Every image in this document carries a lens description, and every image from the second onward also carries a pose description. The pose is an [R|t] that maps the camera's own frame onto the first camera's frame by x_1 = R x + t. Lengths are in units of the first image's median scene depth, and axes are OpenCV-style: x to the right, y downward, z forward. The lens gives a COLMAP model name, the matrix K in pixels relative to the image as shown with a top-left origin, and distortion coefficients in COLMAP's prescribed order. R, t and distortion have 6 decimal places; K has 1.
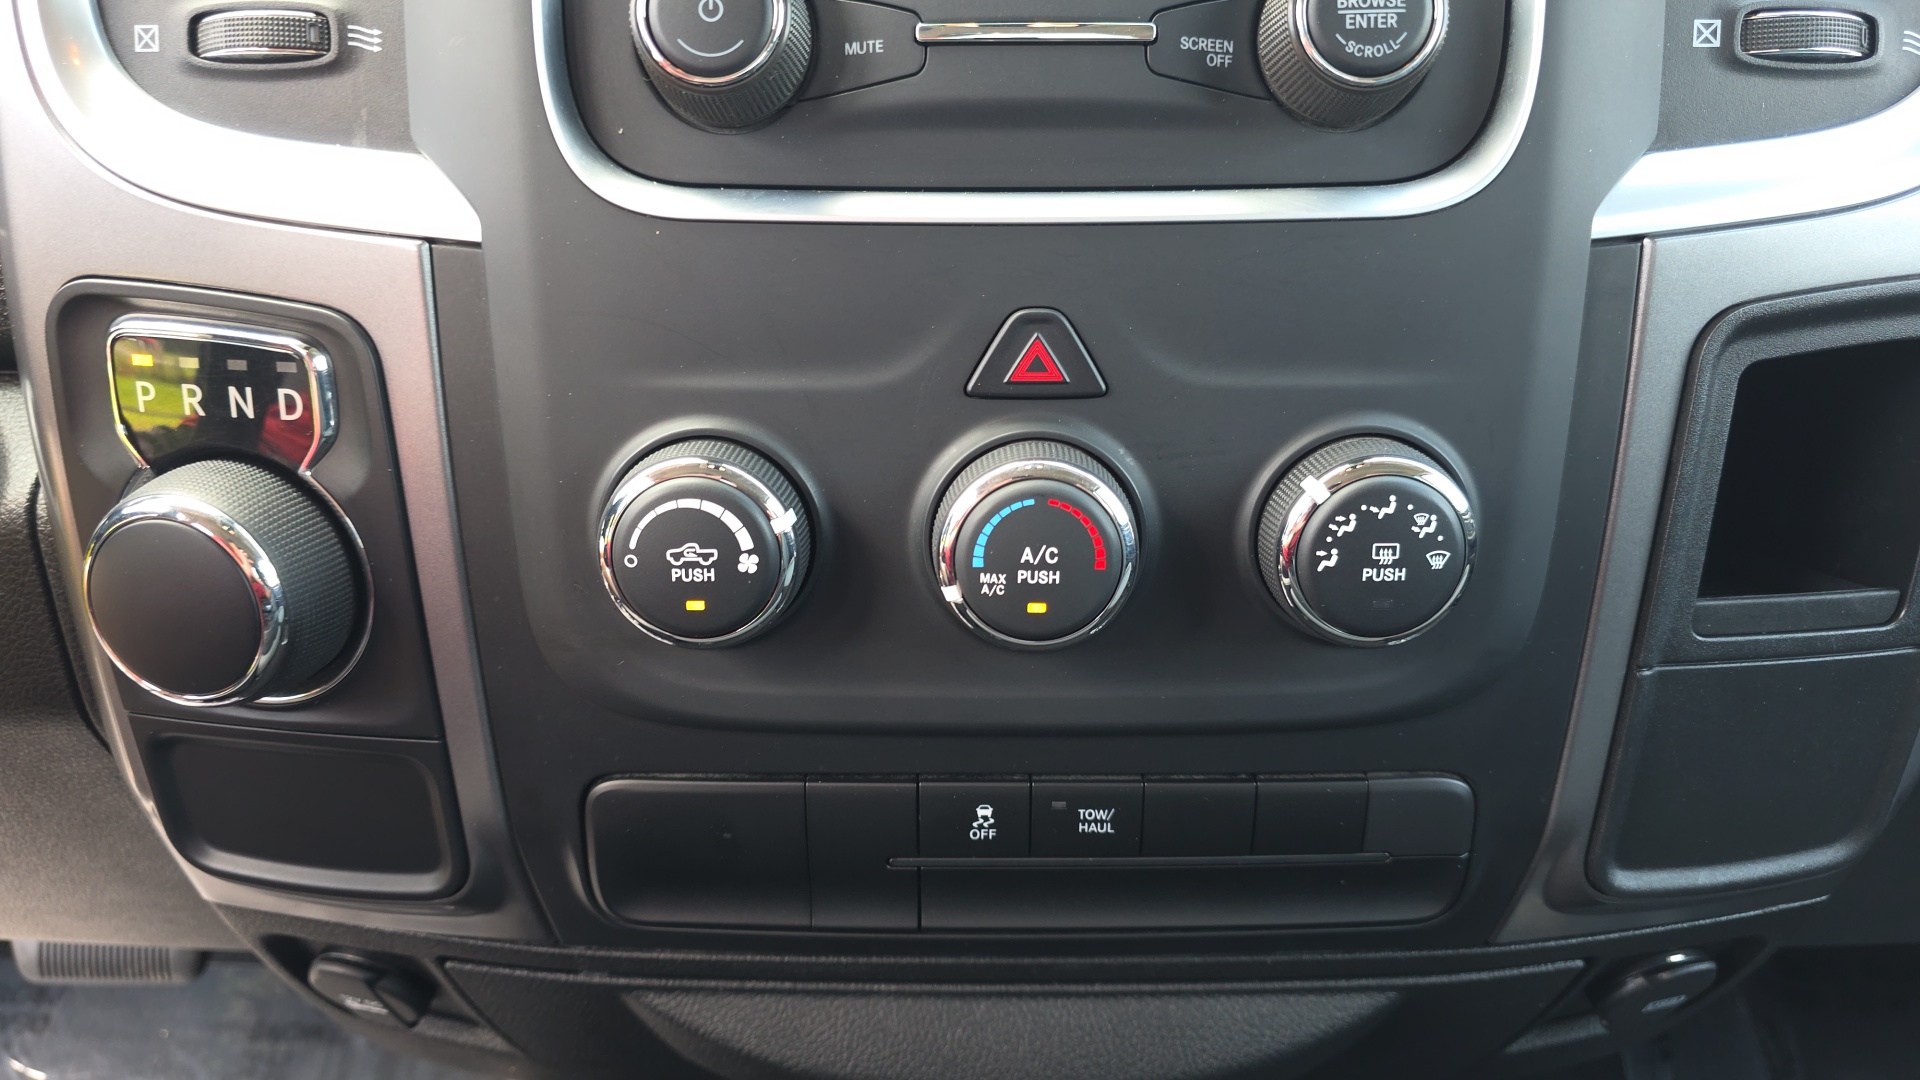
lens RADIAL K [[1276.0, 0, 972.7], [0, 1276.0, 537.2], [0, 0, 1]] dist [-0.003136, -0.016207]
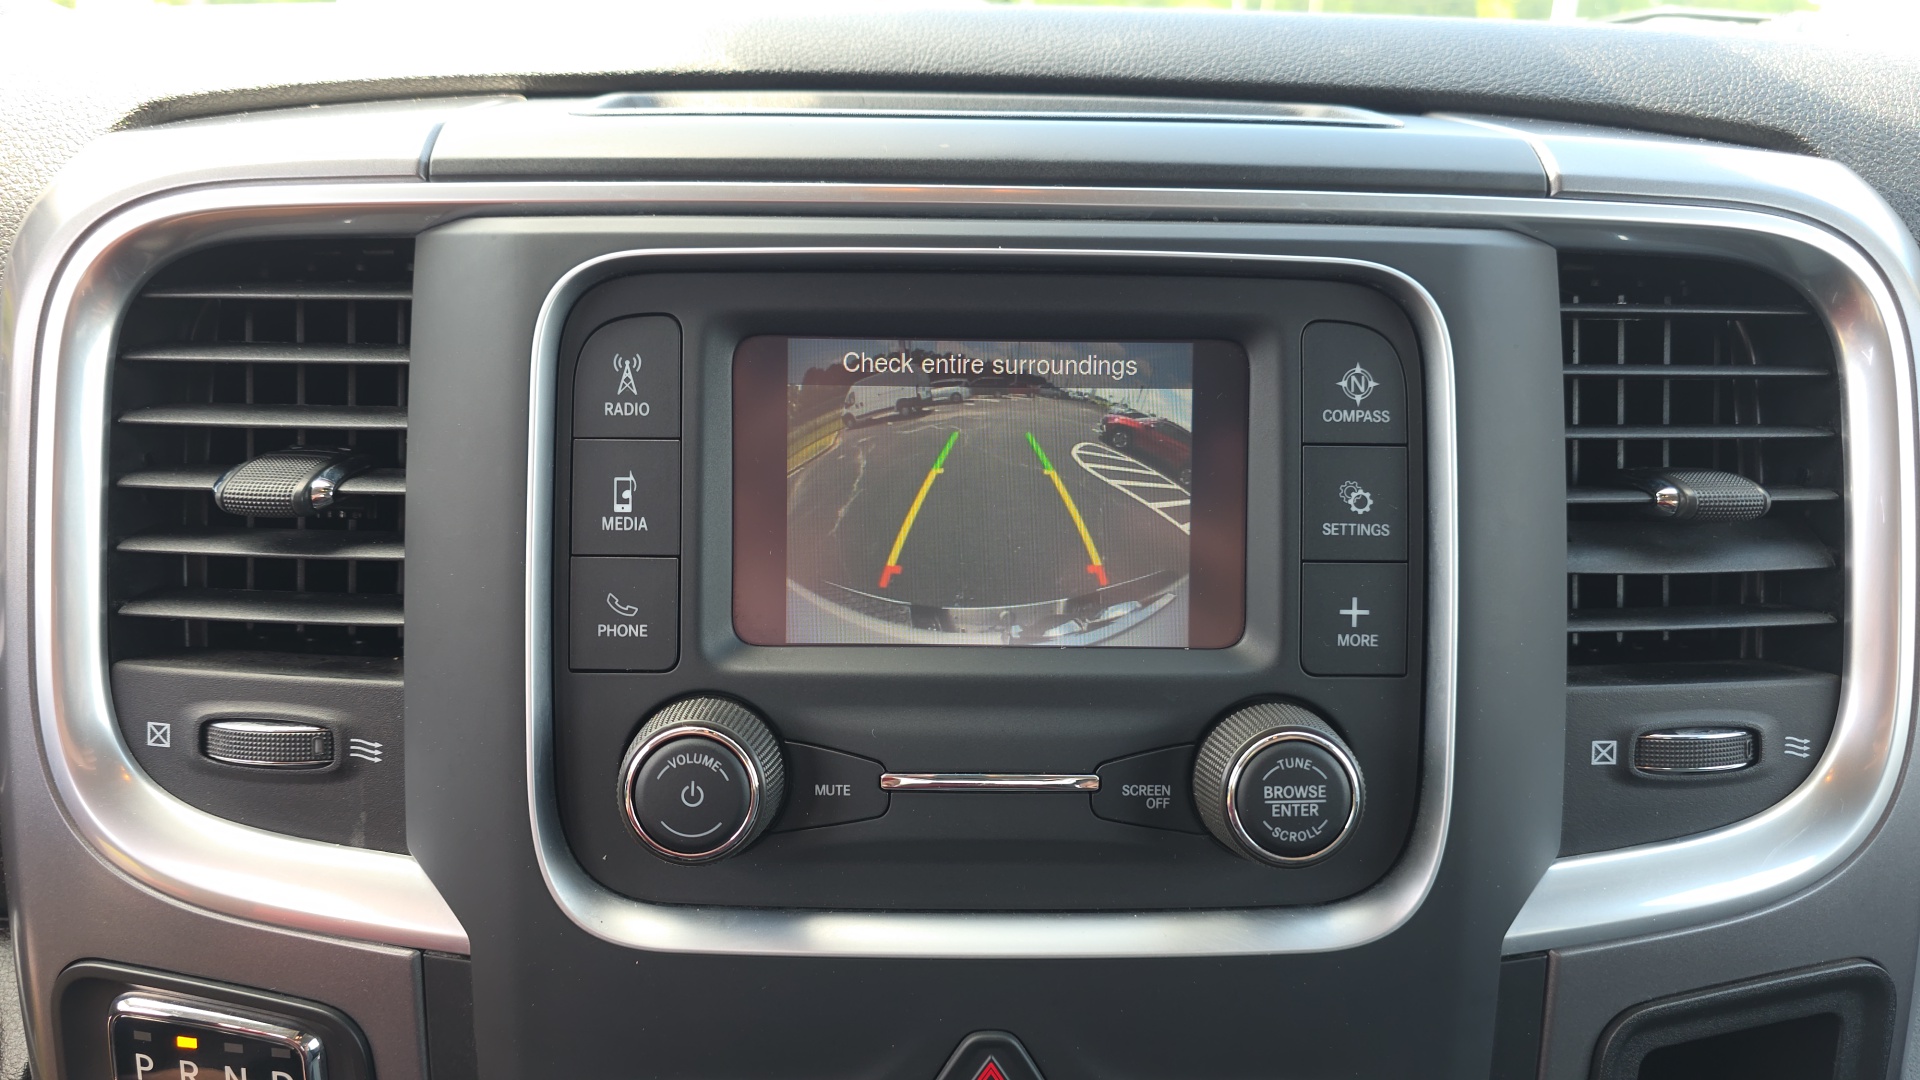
lens RADIAL K [[1266.8, 0, 951.4], [0, 1266.8, 533.9], [0, 0, 1]] dist [0.016309, -0.035735]
pose [[0.999793, 0.008138, 0.018653, -0.005391], [-0.006801, 0.997478, -0.070652, -0.504141], [-0.019181, 0.070511, 0.997327, -0.092544]]
